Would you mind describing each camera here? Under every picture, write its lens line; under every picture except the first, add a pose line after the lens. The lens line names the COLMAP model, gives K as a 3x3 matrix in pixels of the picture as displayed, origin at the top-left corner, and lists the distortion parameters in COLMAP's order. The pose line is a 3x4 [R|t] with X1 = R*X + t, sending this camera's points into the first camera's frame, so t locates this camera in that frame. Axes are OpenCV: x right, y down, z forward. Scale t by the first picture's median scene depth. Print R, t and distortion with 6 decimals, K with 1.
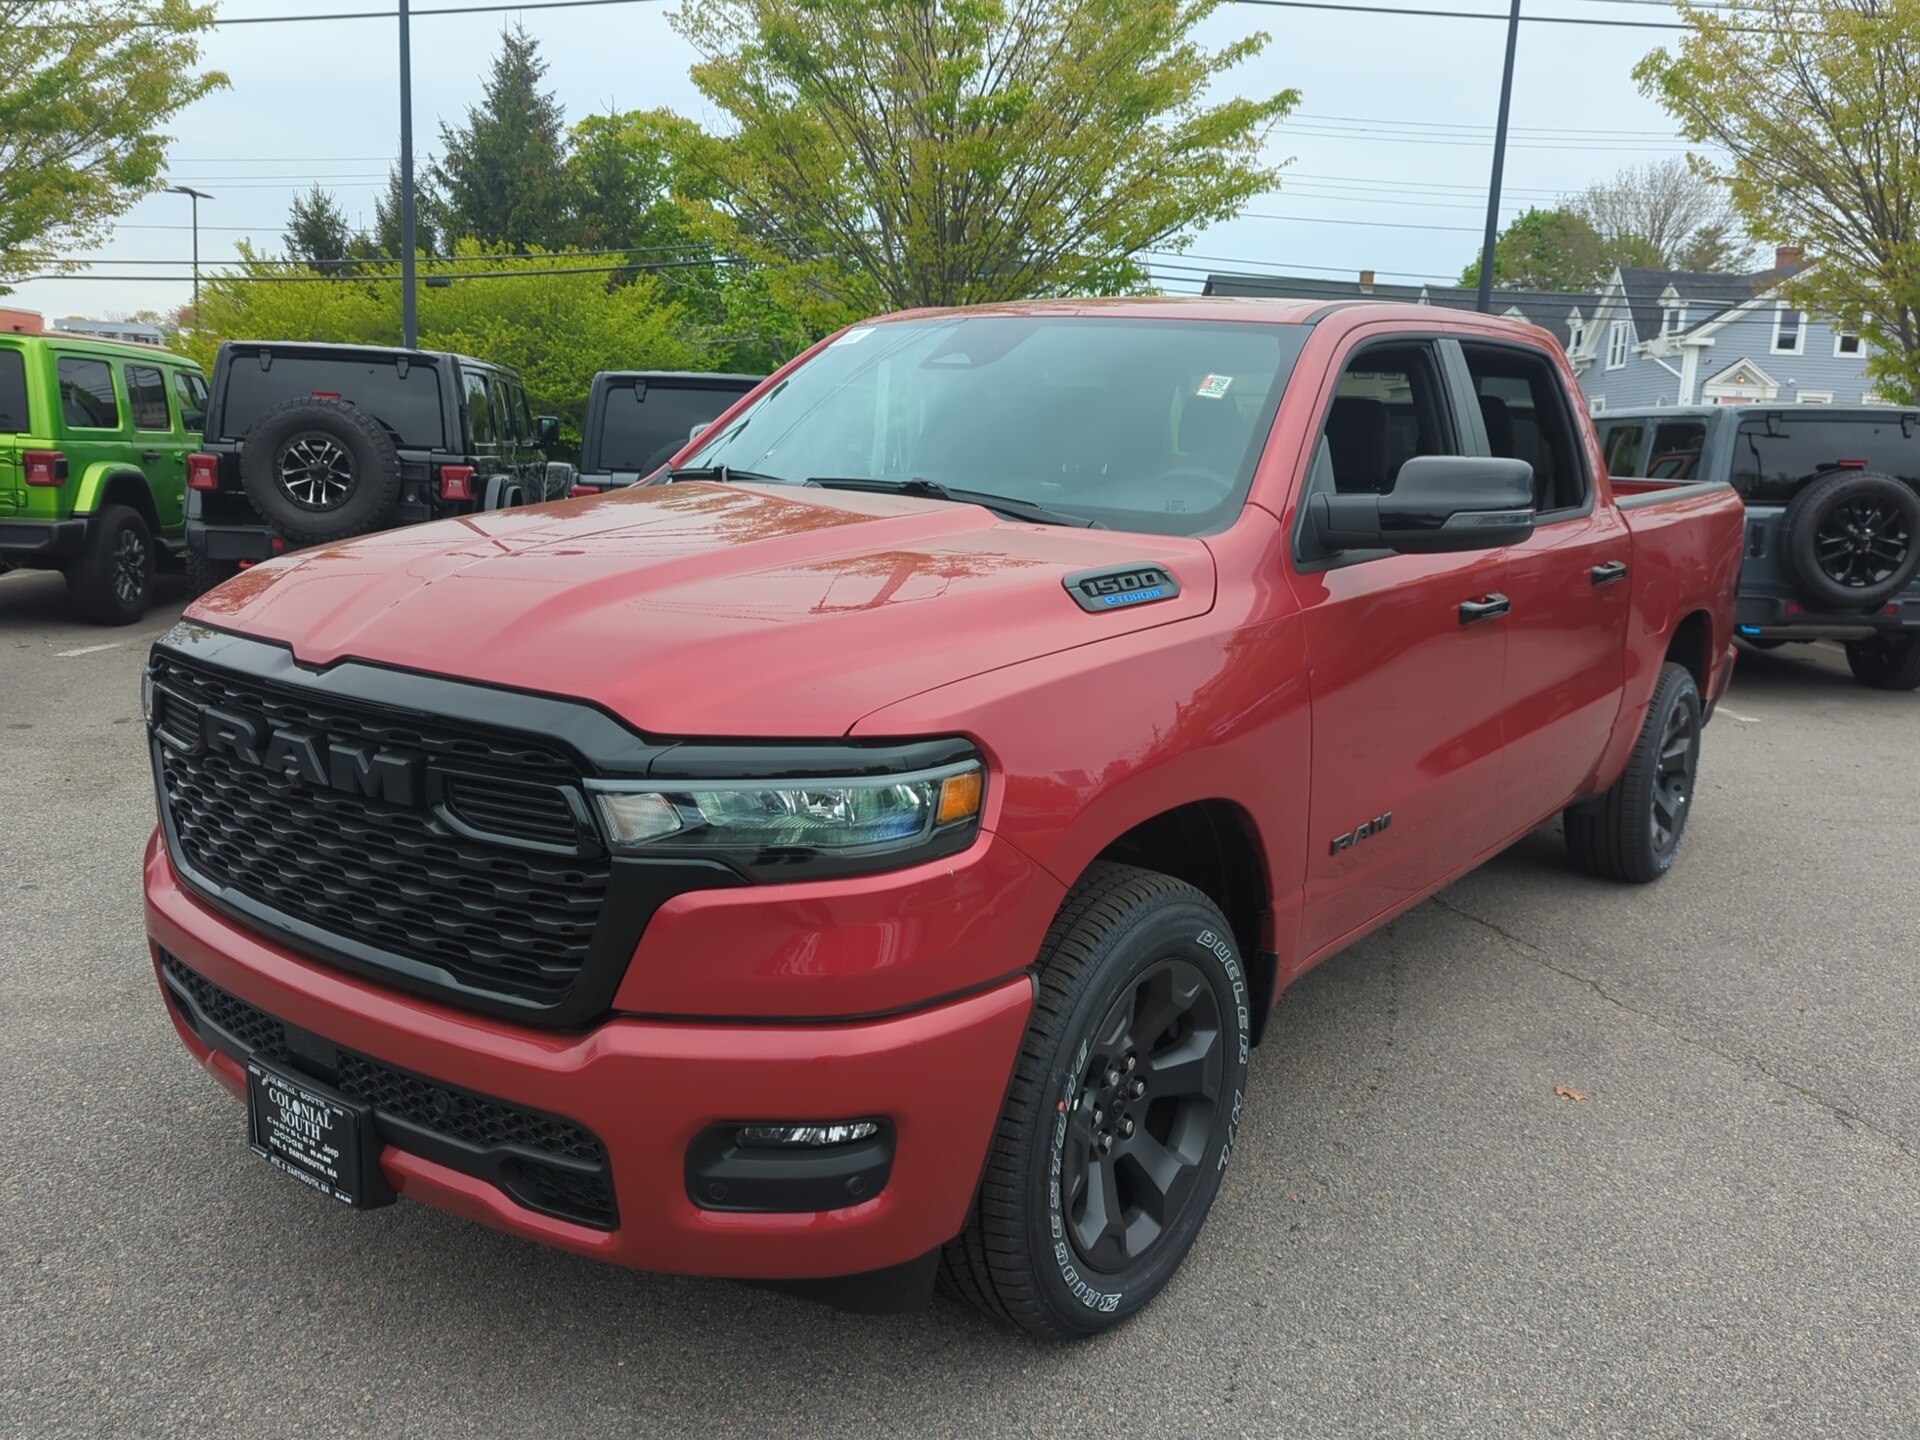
lens RADIAL K [[1564.8, 0, 978.1], [0, 1564.8, 712.1], [0, 0, 1]] dist [0.067595, -0.066030]
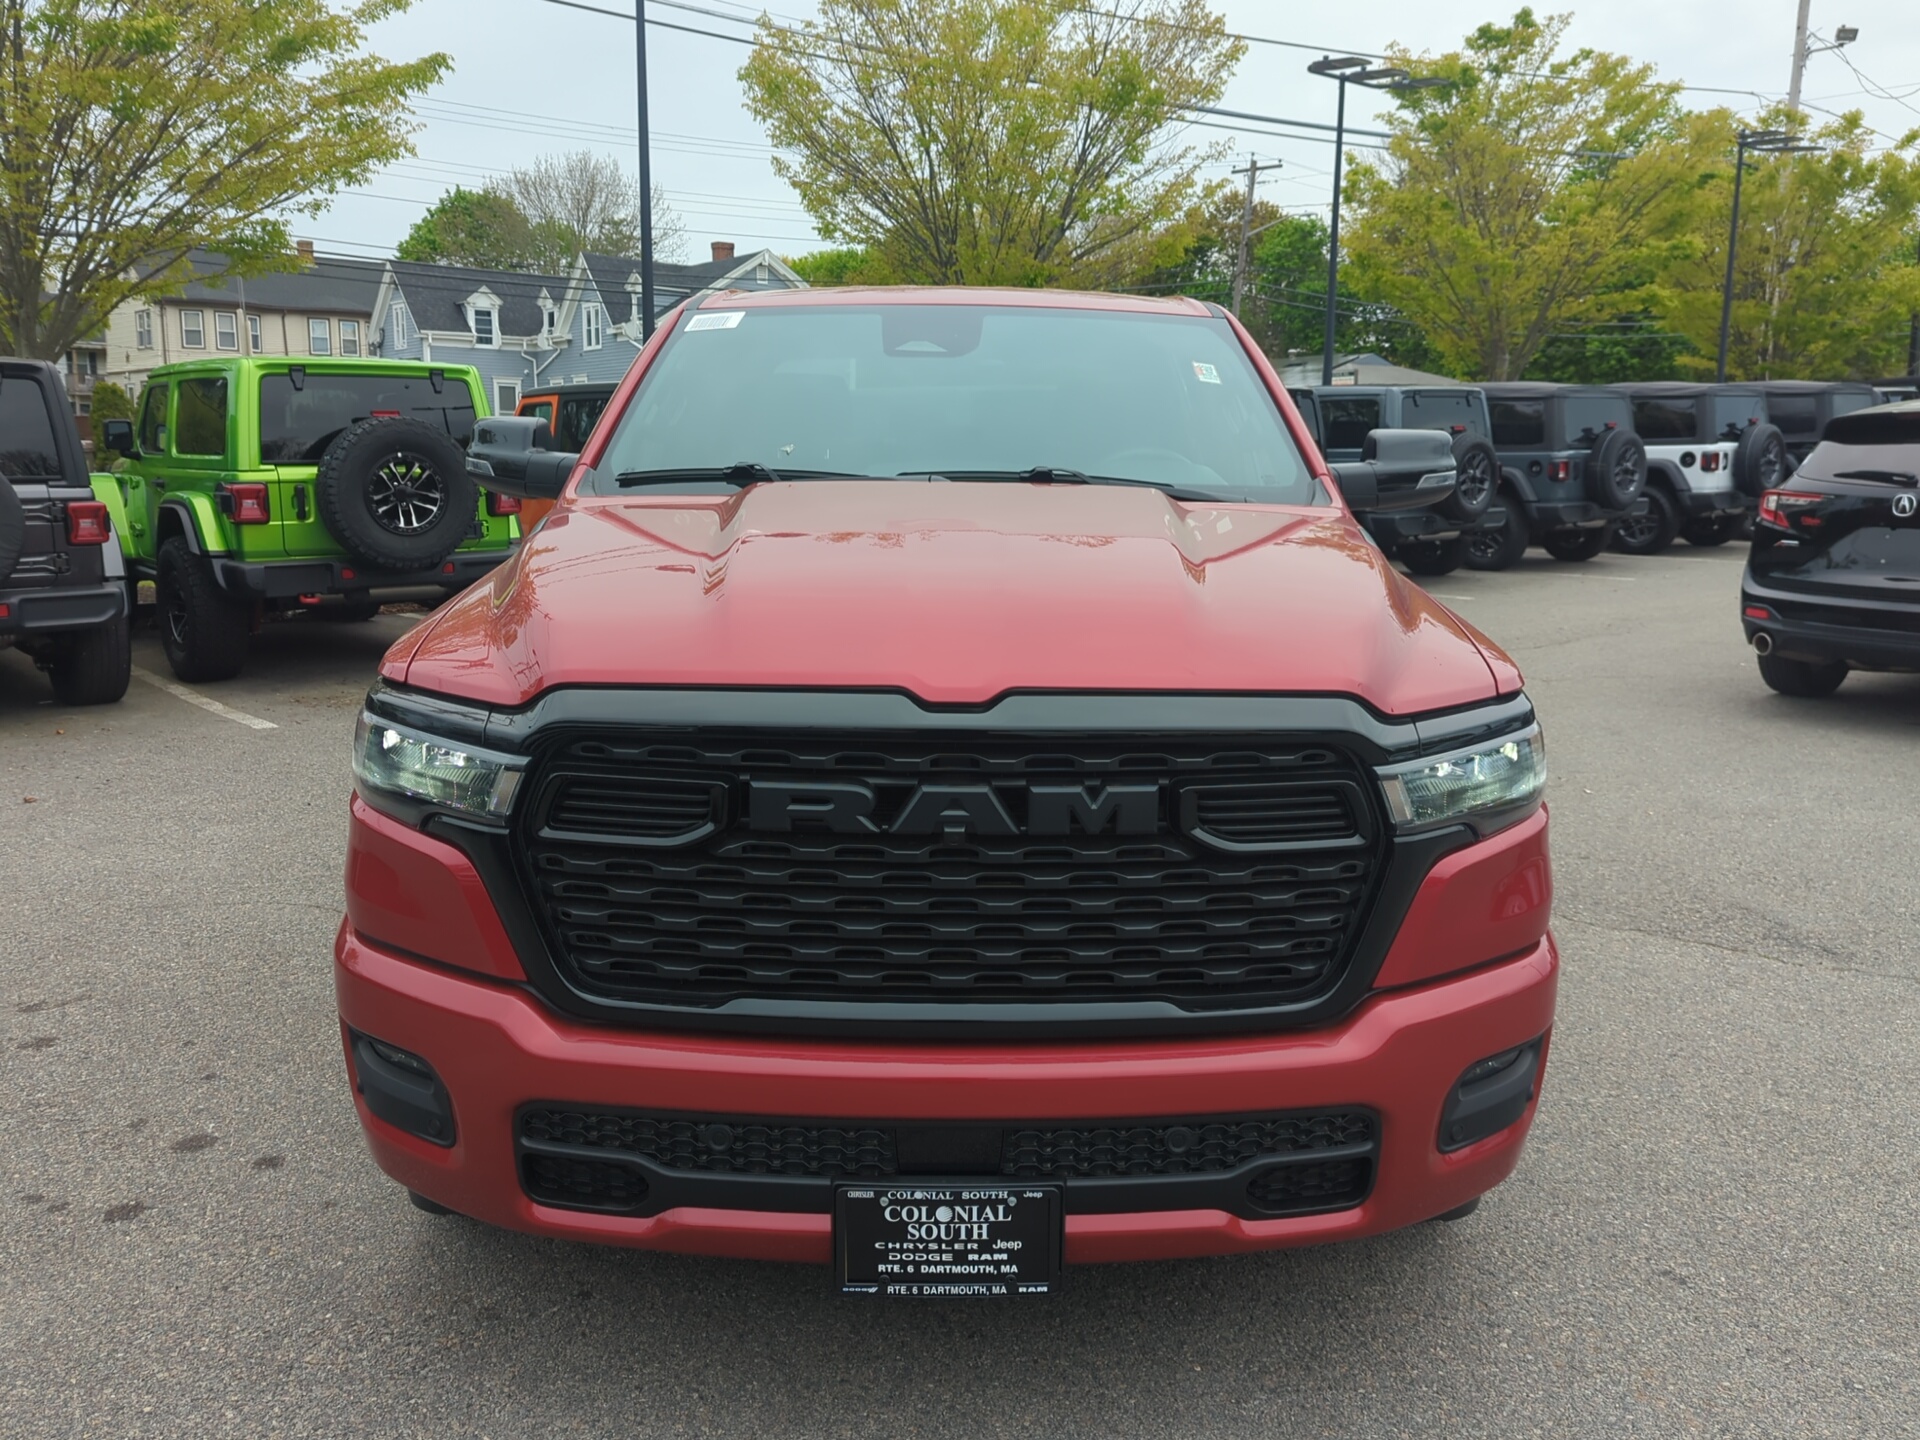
lens RADIAL K [[1564.8, 0, 978.1], [0, 1564.8, 712.1], [0, 0, 1]] dist [0.067595, -0.066030]
pose [[0.788562, -0.136324, 0.599655, -0.180713], [0.128398, 0.990126, 0.056246, -0.014109], [-0.601402, 0.032641, 0.798279, 0.058243]]
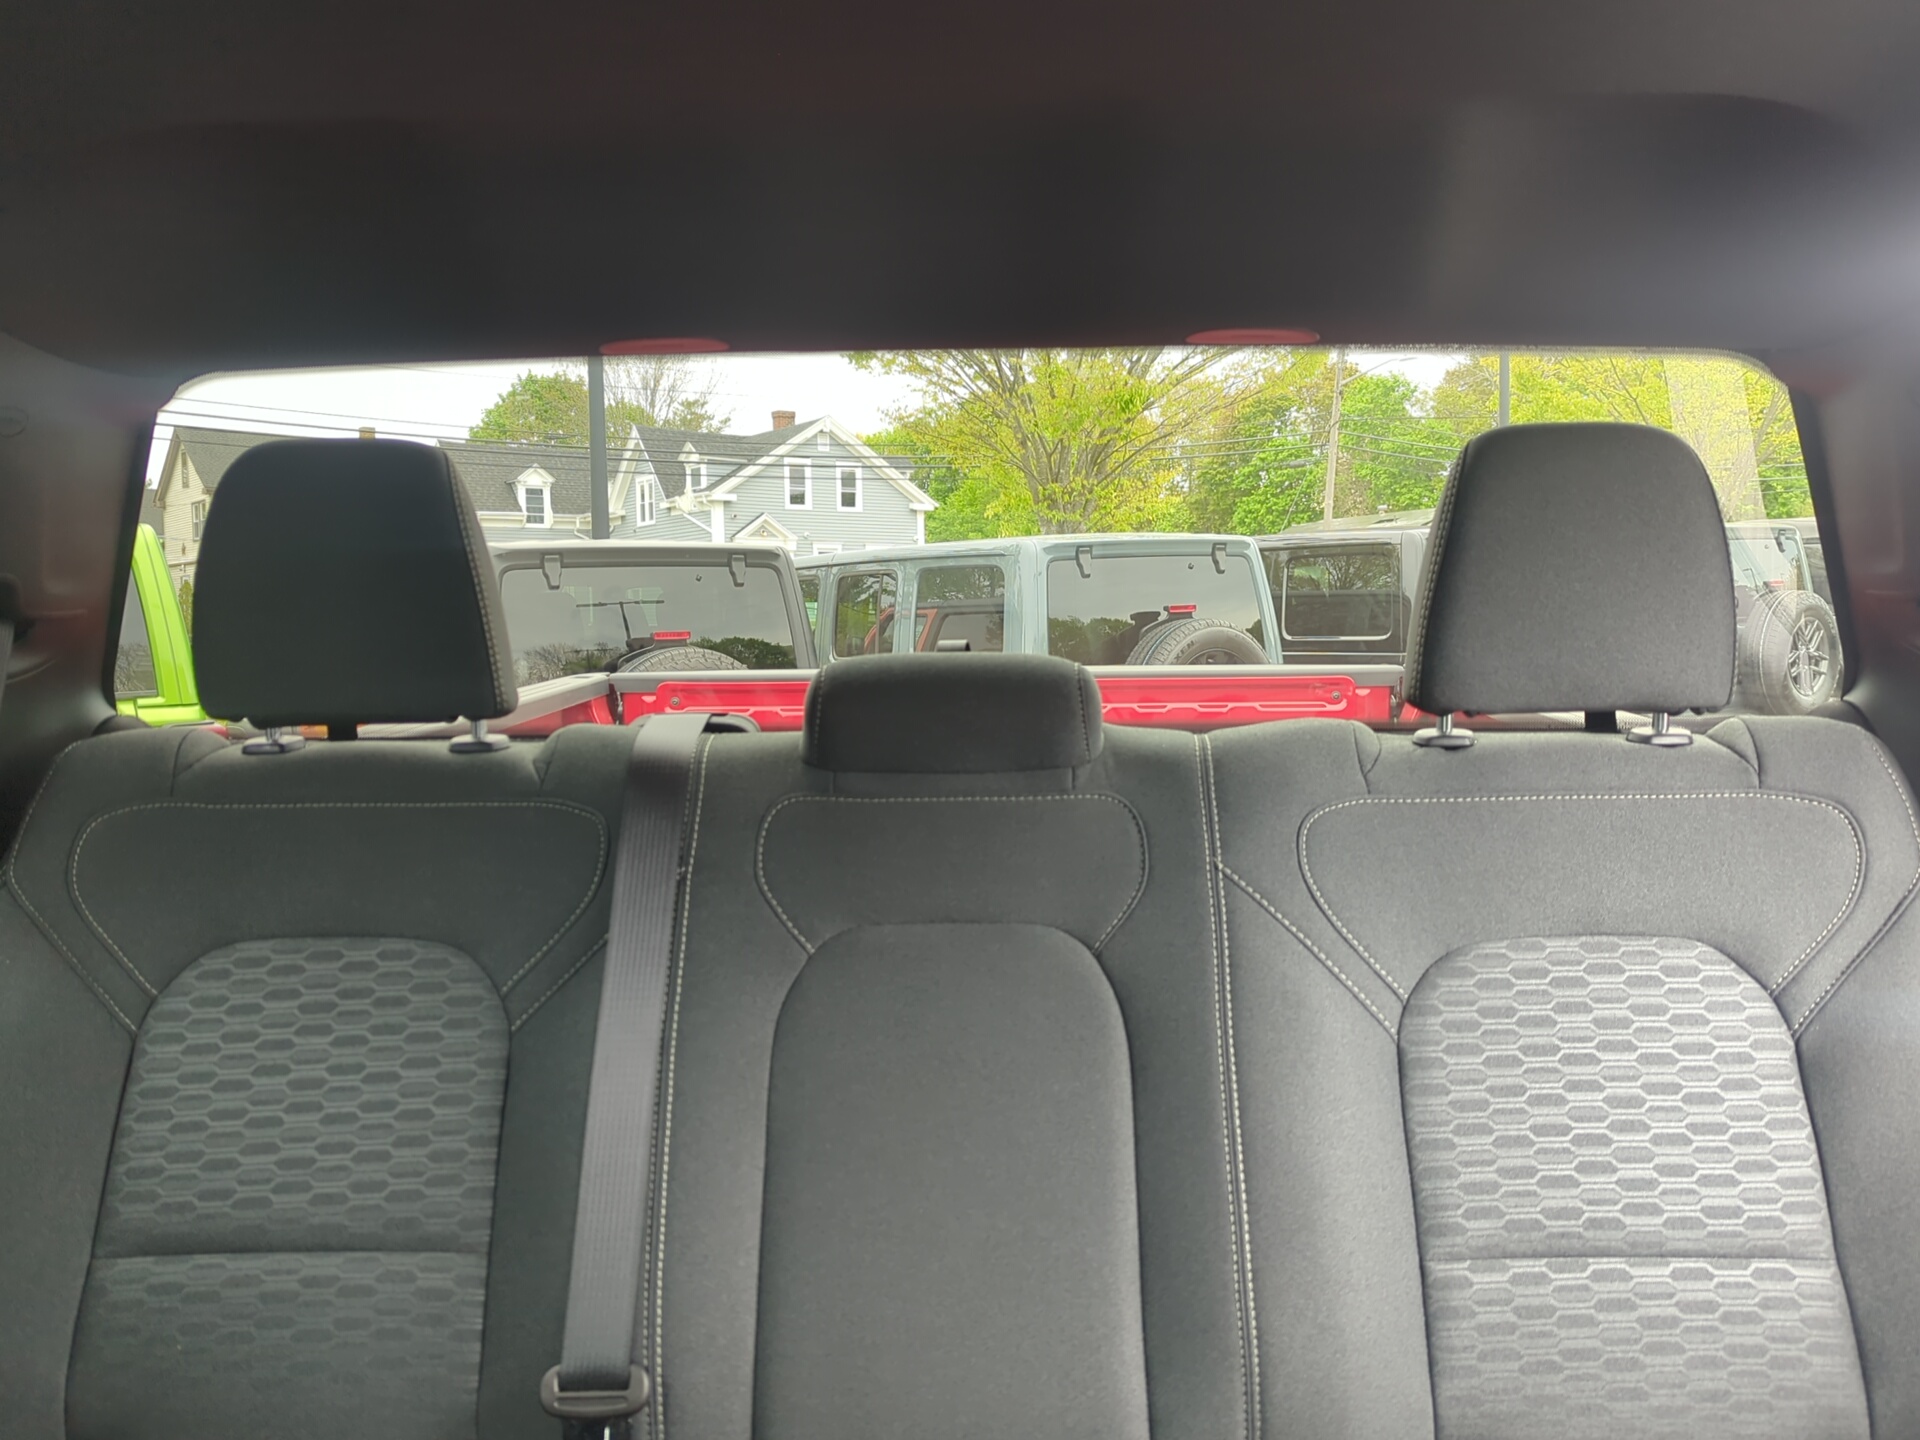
lens RADIAL K [[1526.2, 0, 969.9], [0, 1526.2, 712.7], [0, 0, 1]] dist [0.051230, -0.066657]
pose [[0.820495, -0.092812, 0.564069, 0.052141], [0.147610, 0.987667, -0.052203, -0.065156], [-0.552268, 0.126094, 0.824076, 0.355425]]
